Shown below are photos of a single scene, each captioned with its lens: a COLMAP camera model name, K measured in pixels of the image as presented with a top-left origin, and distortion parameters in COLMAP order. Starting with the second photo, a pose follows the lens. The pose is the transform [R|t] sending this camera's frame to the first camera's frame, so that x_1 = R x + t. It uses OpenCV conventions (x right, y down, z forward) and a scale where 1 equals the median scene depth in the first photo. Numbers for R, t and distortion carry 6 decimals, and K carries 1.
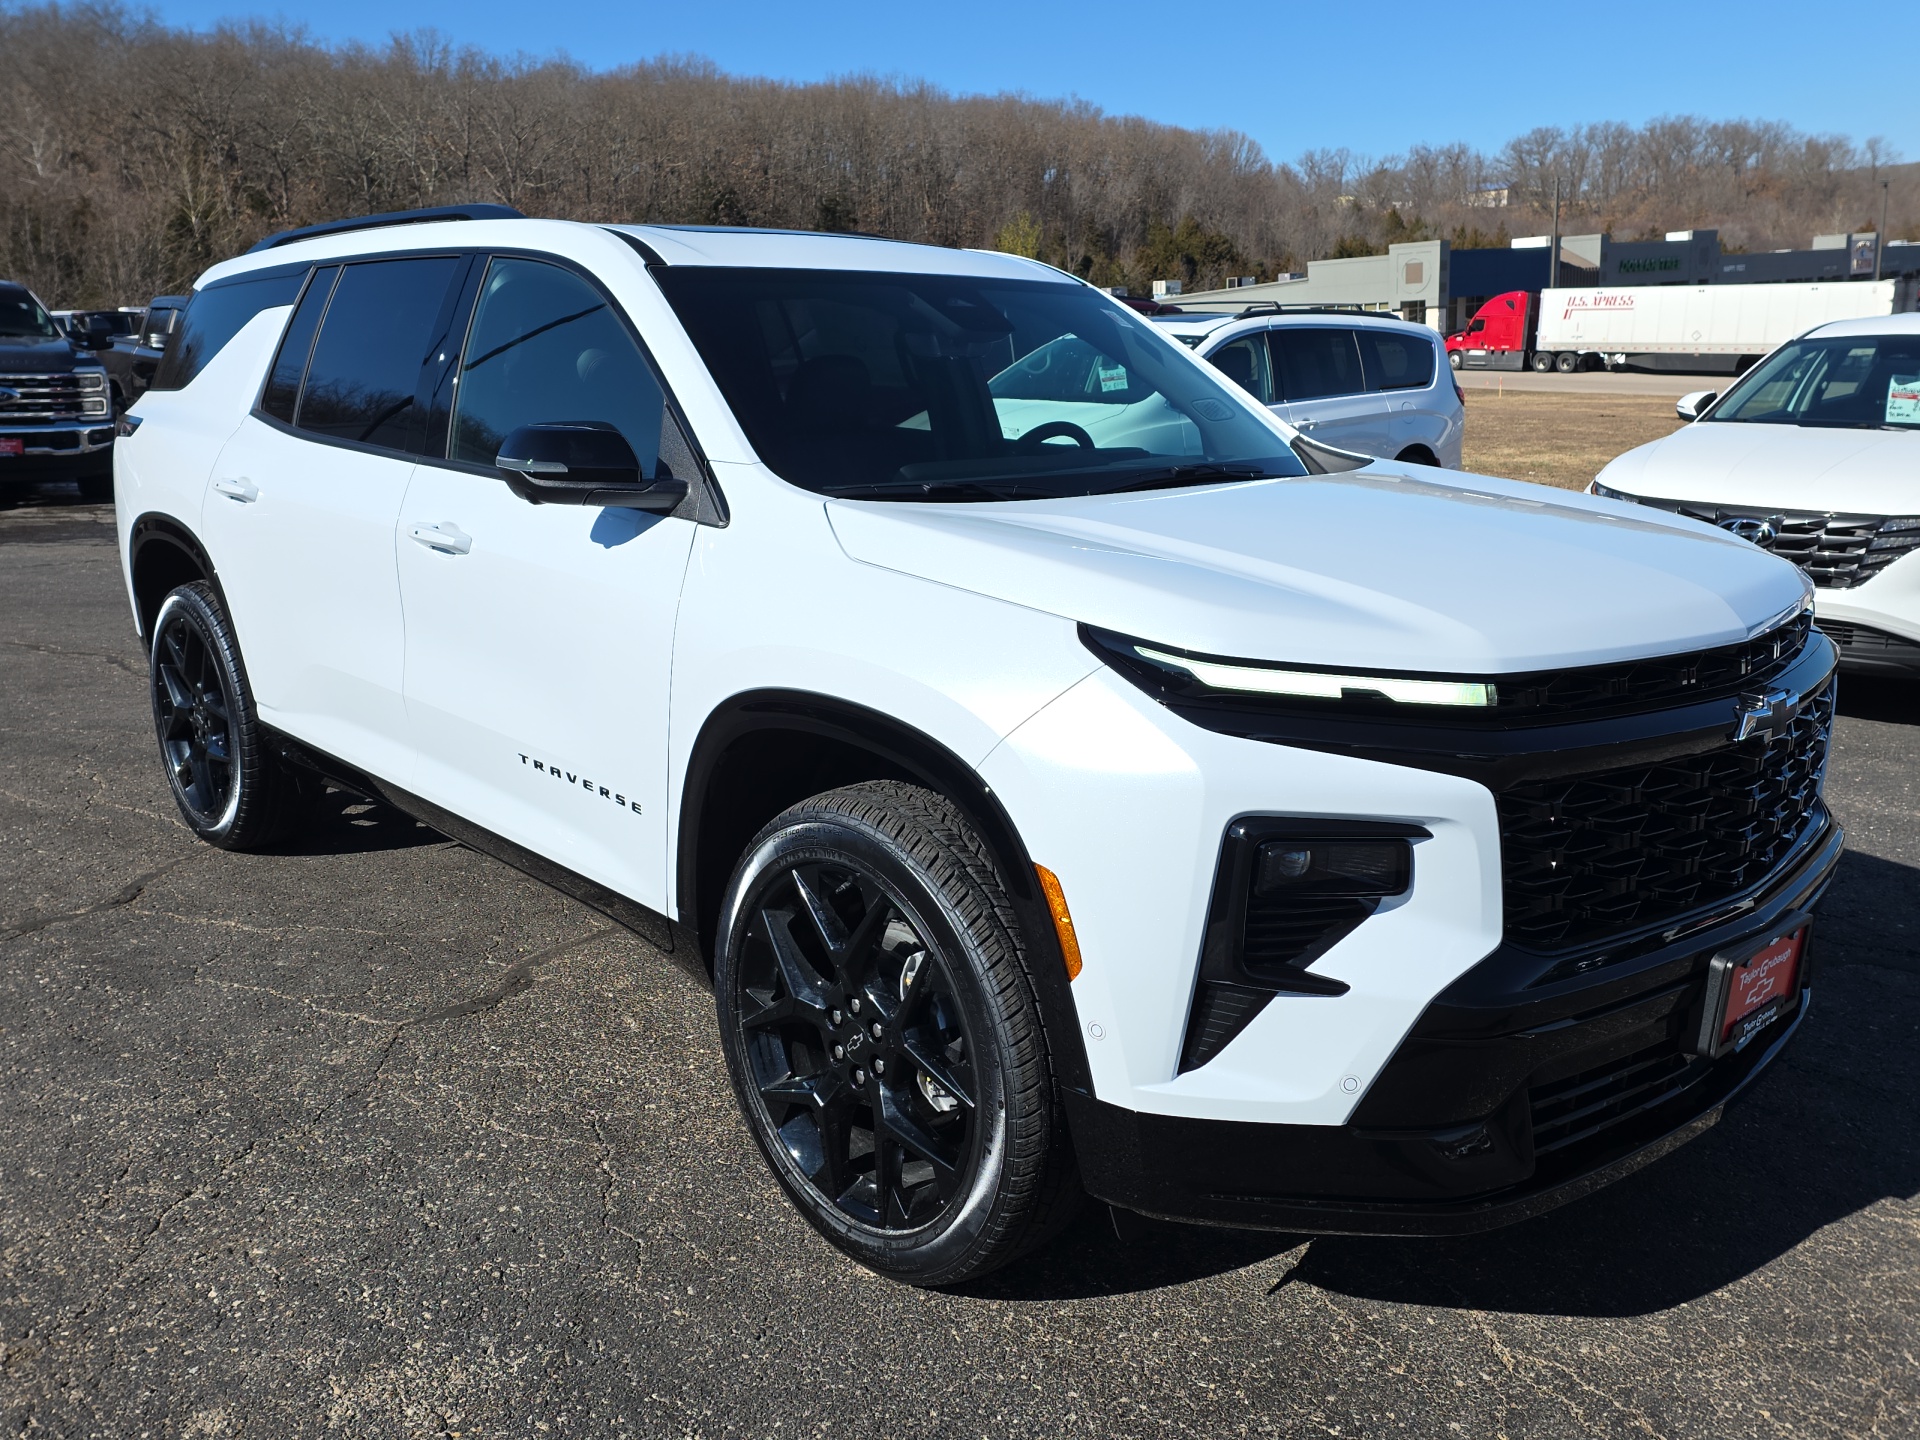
lens RADIAL K [[1549.9, 0, 967.6], [0, 1549.9, 712.1], [0, 0, 1]] dist [0.105104, -0.121597]
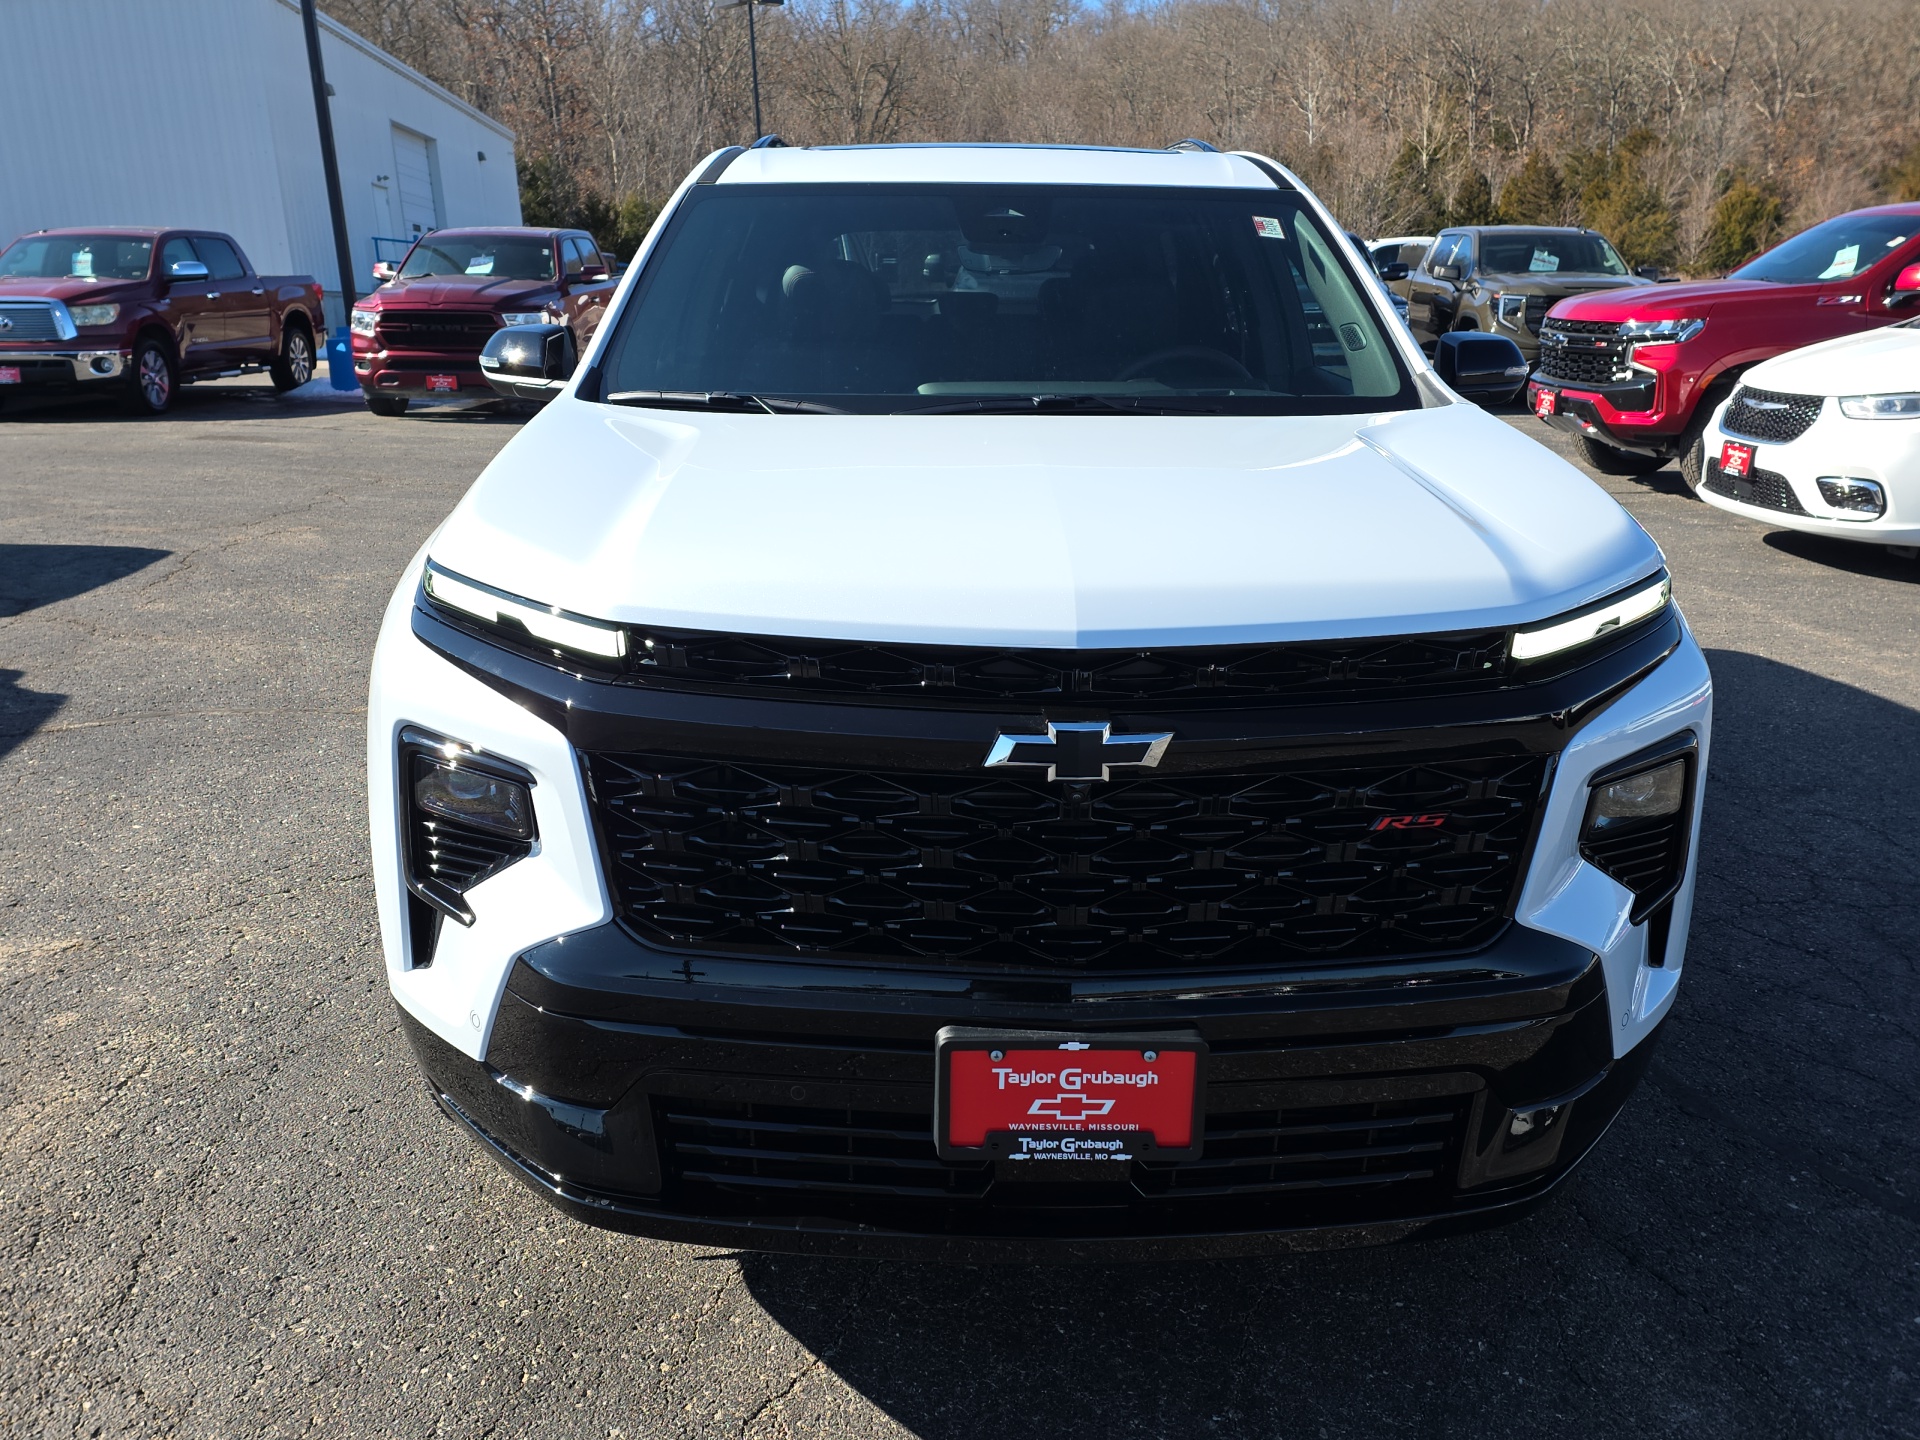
lens RADIAL K [[1549.9, 0, 967.6], [0, 1549.9, 712.1], [0, 0, 1]] dist [0.105104, -0.121597]
pose [[0.751580, 0.176257, -0.635658, 0.951171], [-0.150217, 0.984054, 0.095250, -0.079199], [0.642310, 0.023899, 0.766072, 0.404131]]
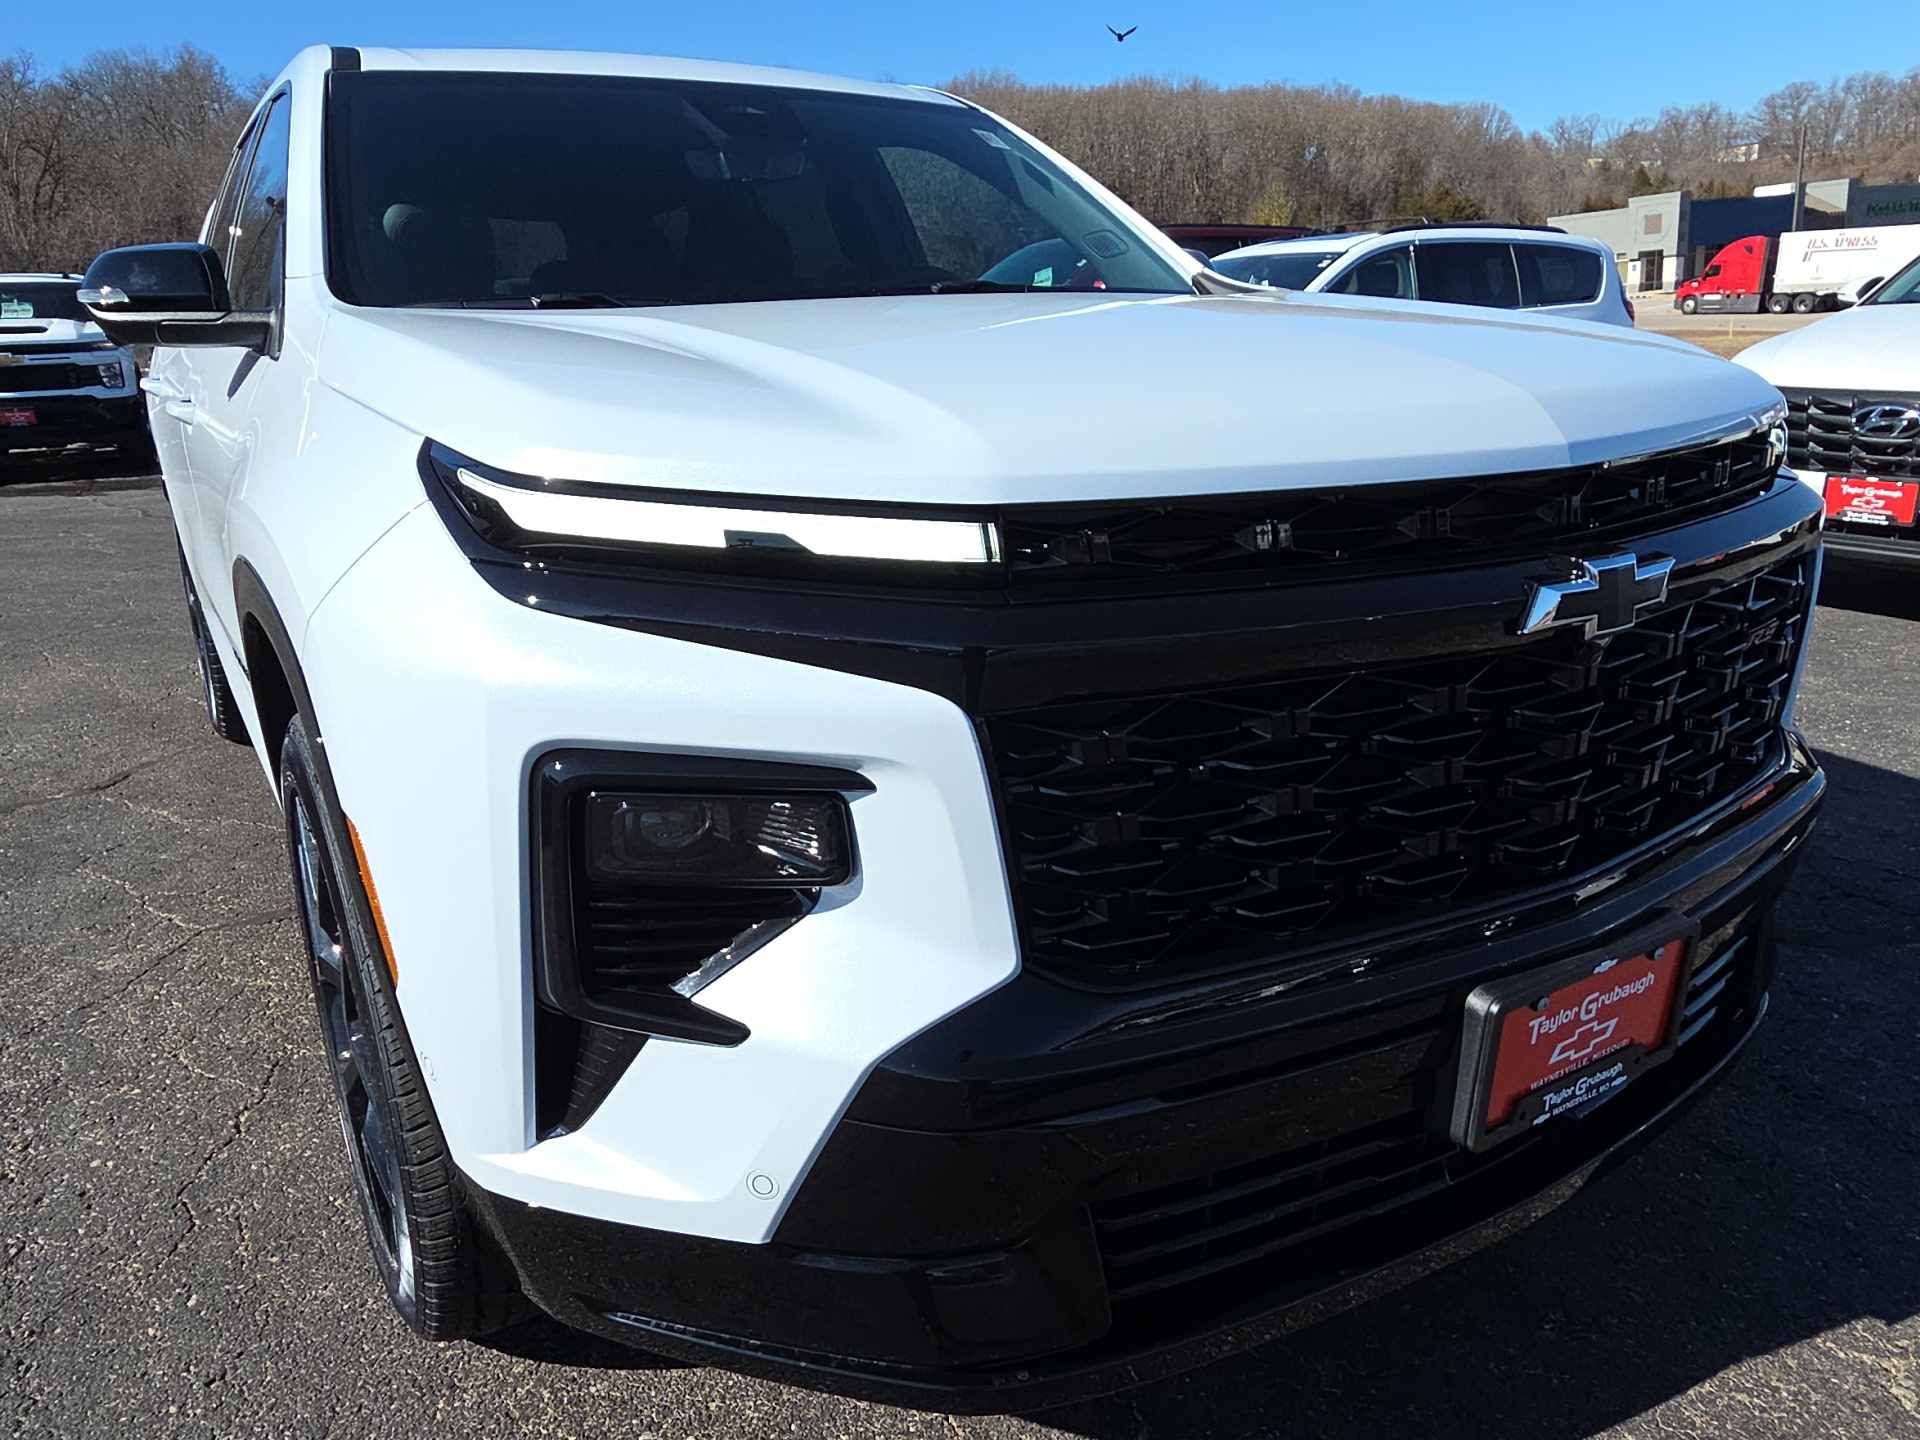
lens RADIAL K [[1316.7, 0, 951.0], [0, 1316.7, 732.9], [0, 0, 1]] dist [0.002868, -0.001846]
pose [[0.979338, 0.024619, -0.200727, 0.374544], [-0.009445, 0.997048, 0.076202, 0.019140], [0.202011, -0.072732, 0.976679, 0.472676]]
